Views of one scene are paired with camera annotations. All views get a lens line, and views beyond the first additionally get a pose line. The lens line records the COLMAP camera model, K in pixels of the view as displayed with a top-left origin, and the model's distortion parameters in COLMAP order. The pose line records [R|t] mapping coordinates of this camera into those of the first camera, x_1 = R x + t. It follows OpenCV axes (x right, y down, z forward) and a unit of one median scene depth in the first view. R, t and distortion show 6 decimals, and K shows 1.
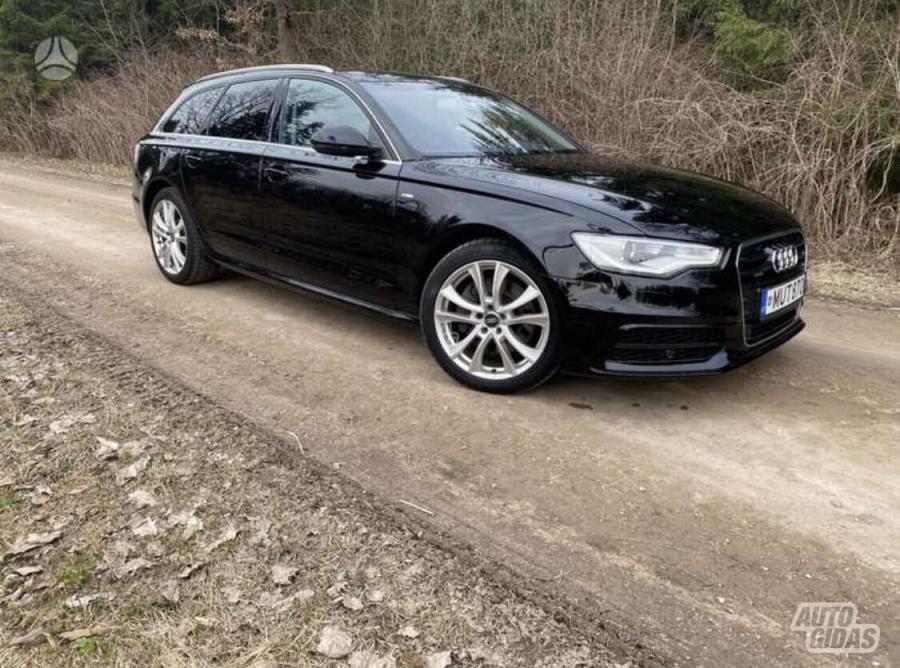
lens RADIAL K [[694.3, 0, 438.4], [0, 694.3, 331.6], [0, 0, 1]] dist [0.031549, -0.030988]
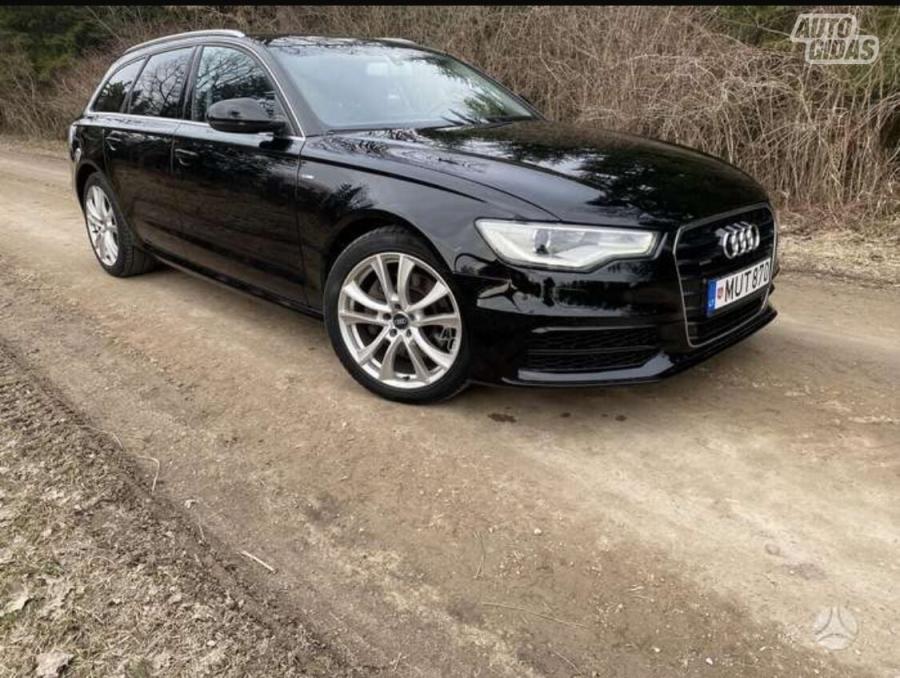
lens RADIAL K [[689.9, 0, 441.2], [0, 689.9, 340.5], [0, 0, 1]] dist [0.023051, -0.023413]
pose [[0.998839, -0.019510, -0.044040, 0.165376], [0.021969, 0.998186, 0.056053, -0.039025], [0.042867, -0.056956, 0.997456, 0.138623]]
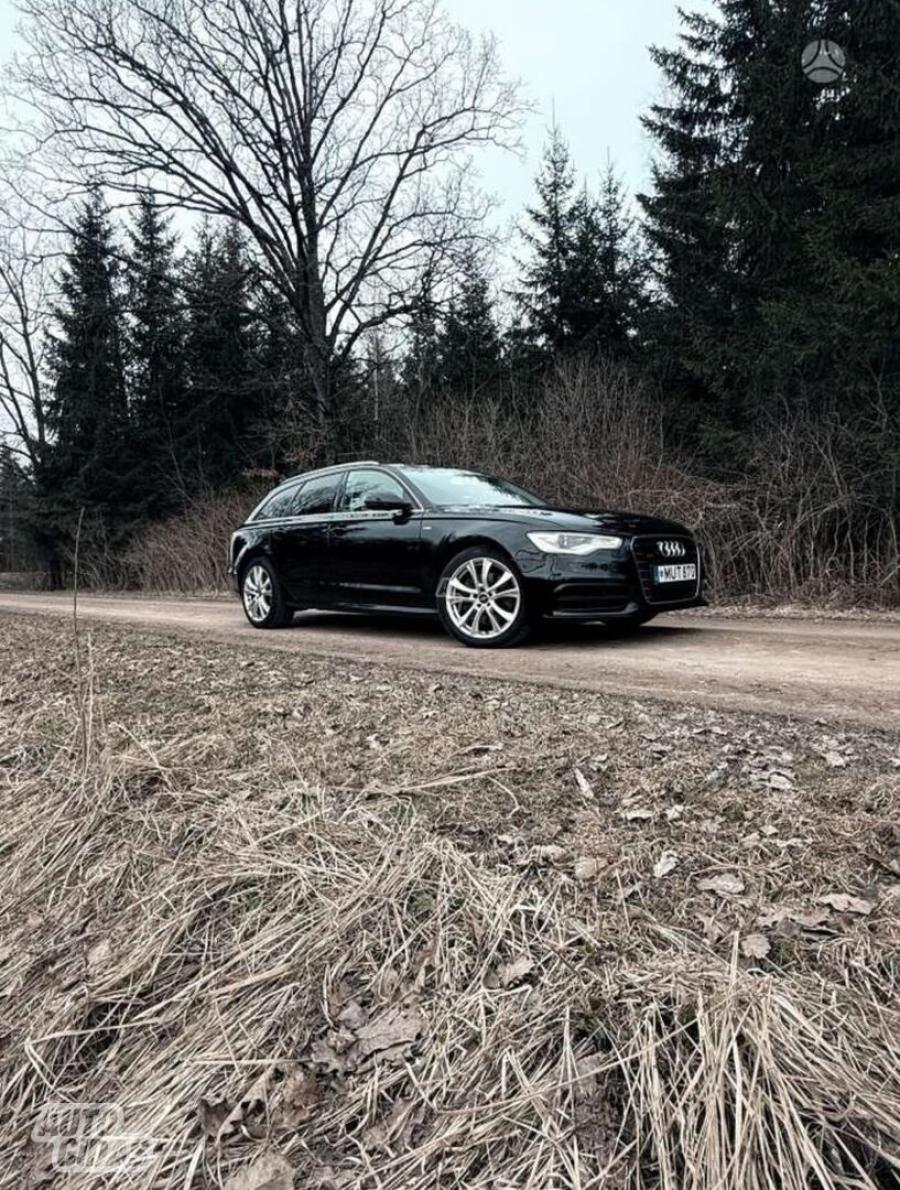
lens RADIAL K [[771.6, 0, 452.8], [0, 771.6, 591.9], [0, 0, 1]] dist [-0.004719, 0.004378]
pose [[0.997668, -0.047503, -0.049011, 0.093005], [0.033424, 0.966101, -0.255990, 0.398977], [0.059510, 0.253755, 0.965436, -0.634968]]
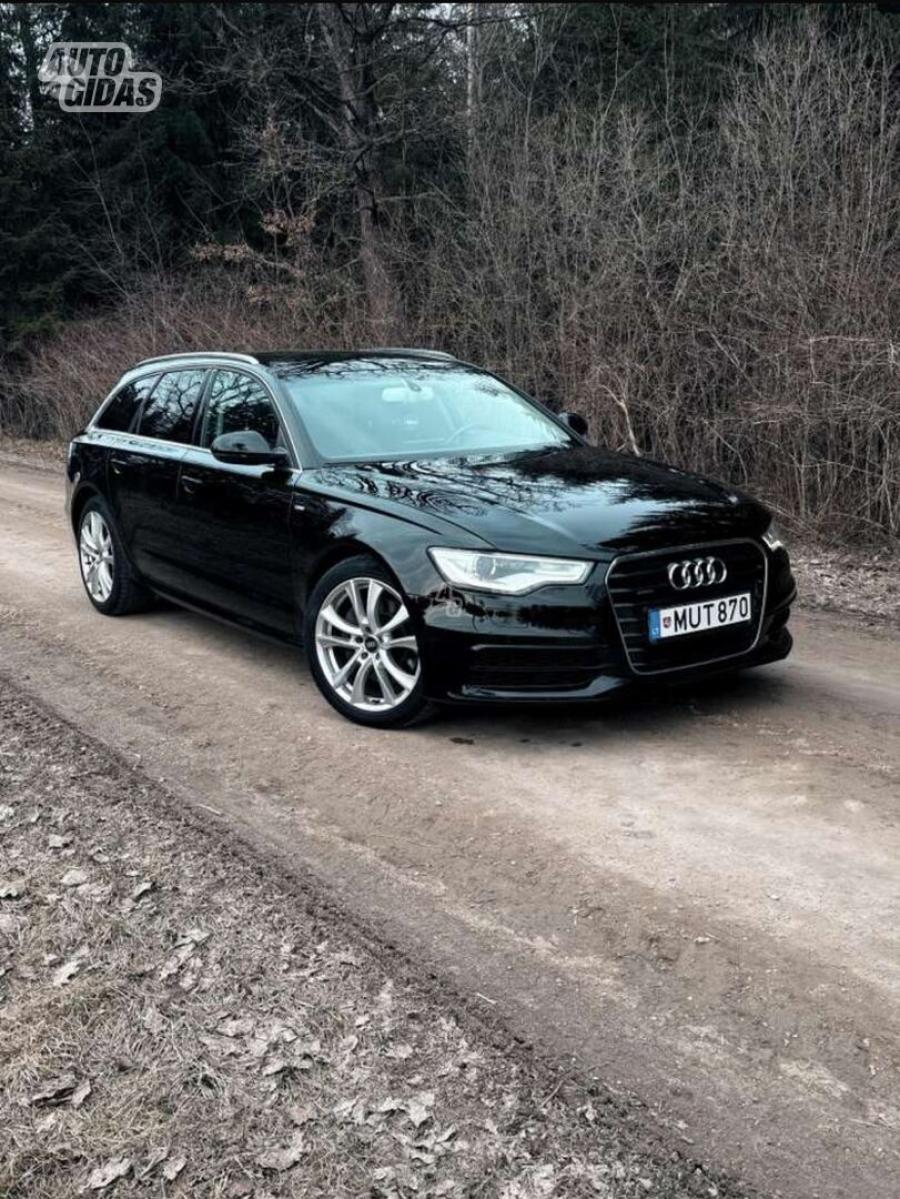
lens RADIAL K [[1320.5, 0, 435.4], [0, 1320.5, 602.0], [0, 0, 1]] dist [0.159097, -0.007904]
pose [[0.975568, -0.003117, -0.219674, 0.535376], [-0.018078, 0.995370, -0.094405, 0.089755], [0.218951, 0.096070, 0.970995, -0.655615]]
